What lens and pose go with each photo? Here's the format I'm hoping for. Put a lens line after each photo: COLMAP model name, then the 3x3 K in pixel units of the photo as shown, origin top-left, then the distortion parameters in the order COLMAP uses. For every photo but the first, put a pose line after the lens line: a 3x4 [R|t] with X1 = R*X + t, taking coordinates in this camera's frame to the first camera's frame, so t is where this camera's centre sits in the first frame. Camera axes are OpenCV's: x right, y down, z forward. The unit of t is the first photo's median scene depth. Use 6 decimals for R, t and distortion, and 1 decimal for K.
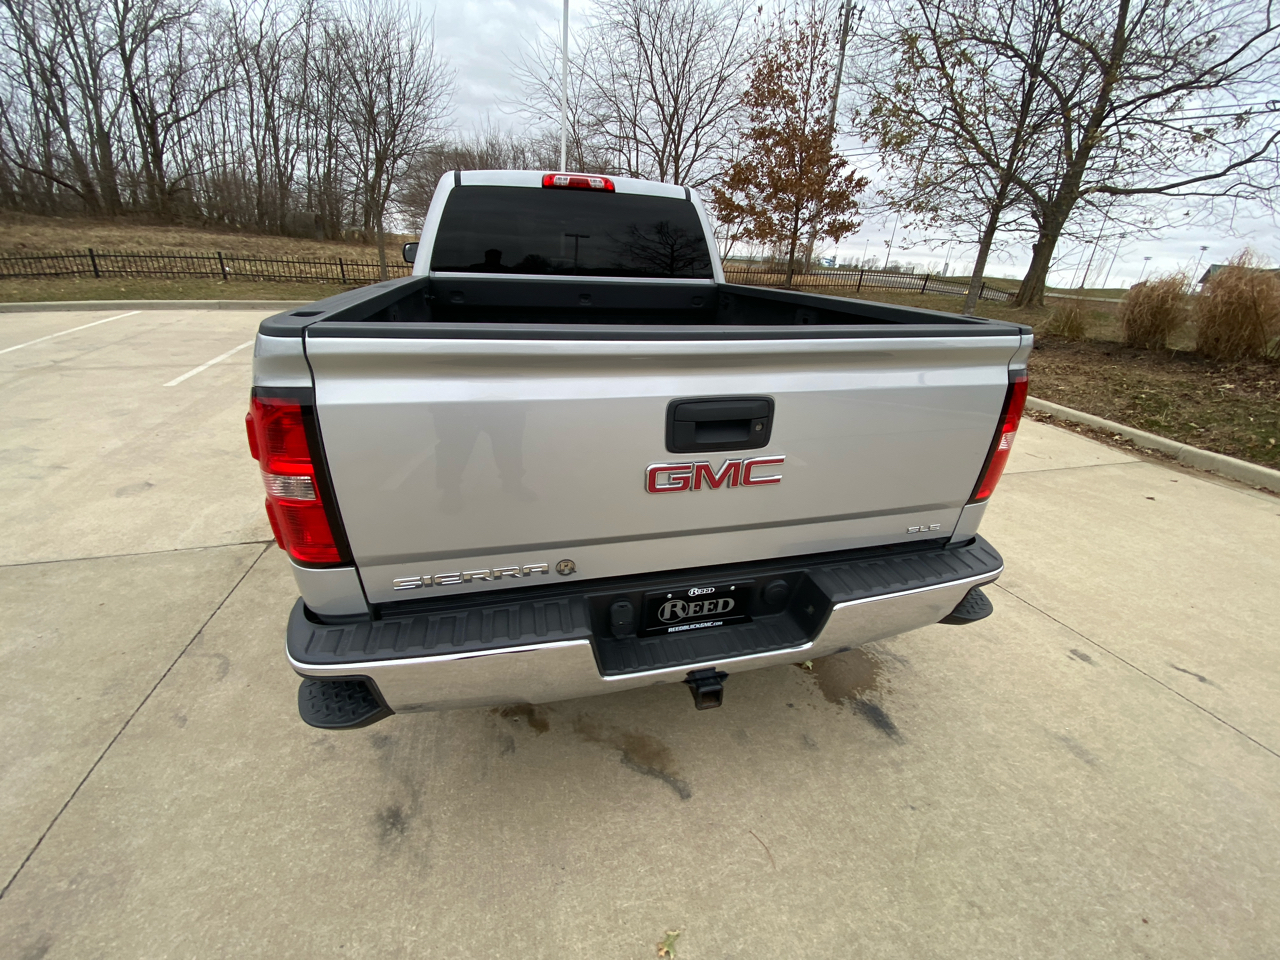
lens RADIAL K [[515.9, 0, 644.2], [0, 515.9, 472.2], [0, 0, 1]] dist [-0.008869, -0.005932]
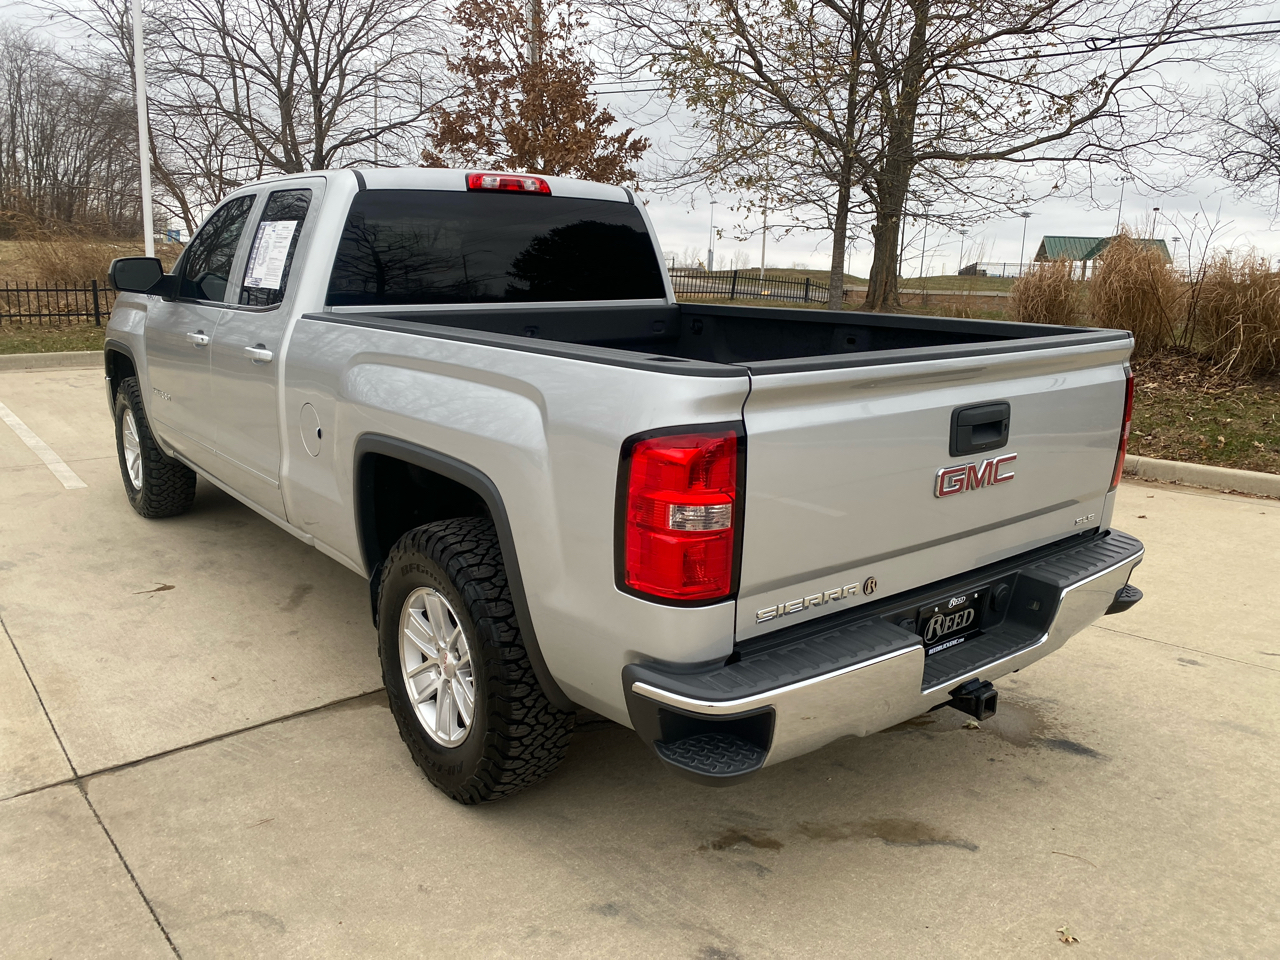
lens RADIAL K [[979.5, 0, 622.9], [0, 979.5, 422.2], [0, 0, 1]] dist [0.033613, -0.026769]
pose [[0.914522, -0.092312, 0.393864, -0.900442], [0.175631, 0.967674, -0.181001, 0.093636], [-0.364423, 0.234704, 0.901171, -0.422687]]
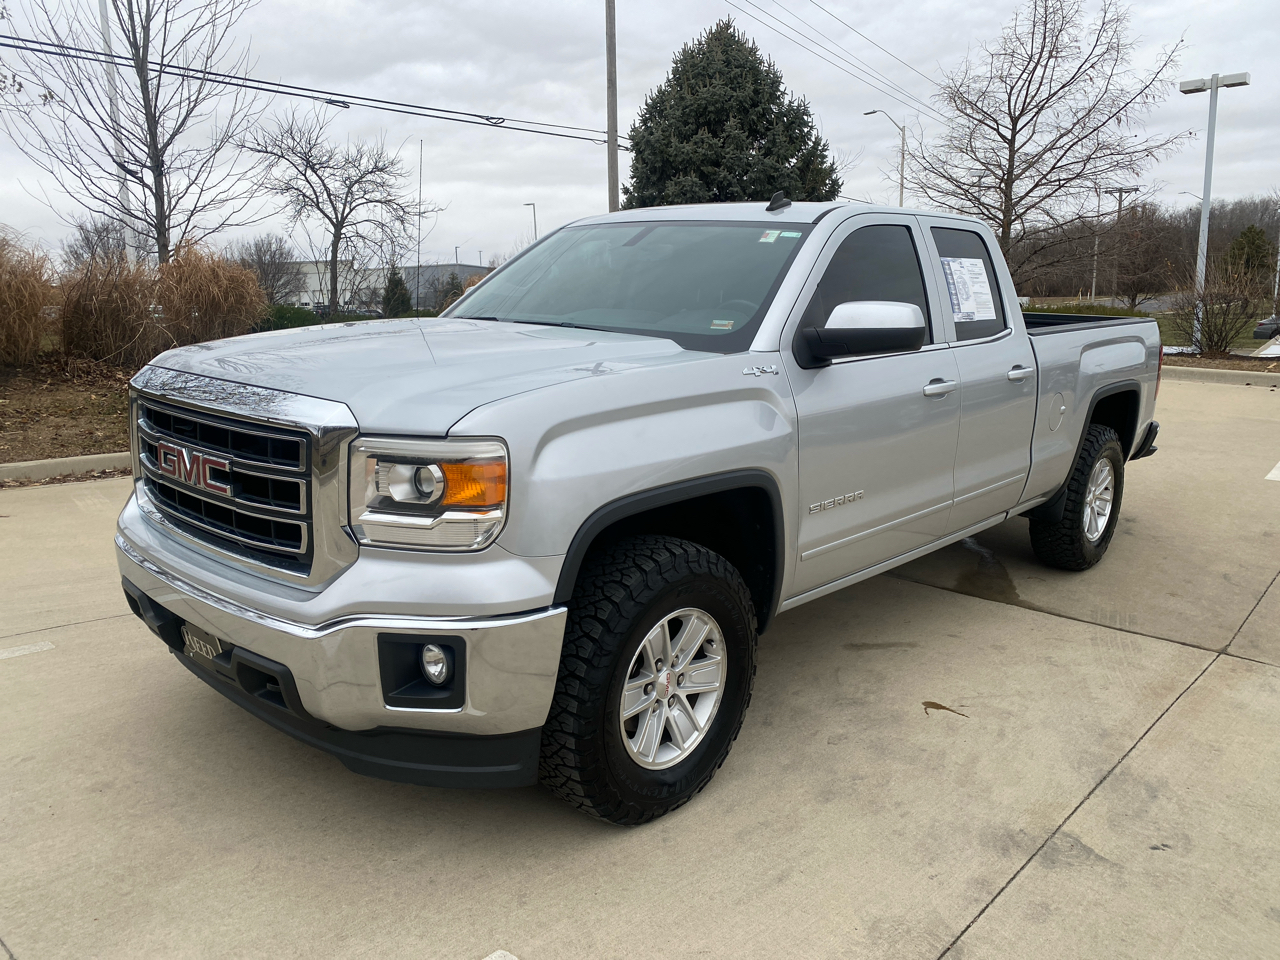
lens RADIAL K [[979.5, 0, 636.6], [0, 979.5, 477.9], [0, 0, 1]] dist [0.033613, -0.026769]
pose [[-0.543541, -0.222220, 0.809433, -2.246324], [0.291390, 0.854394, 0.430235, -1.640970], [-0.787182, 0.469711, -0.399646, 3.506422]]
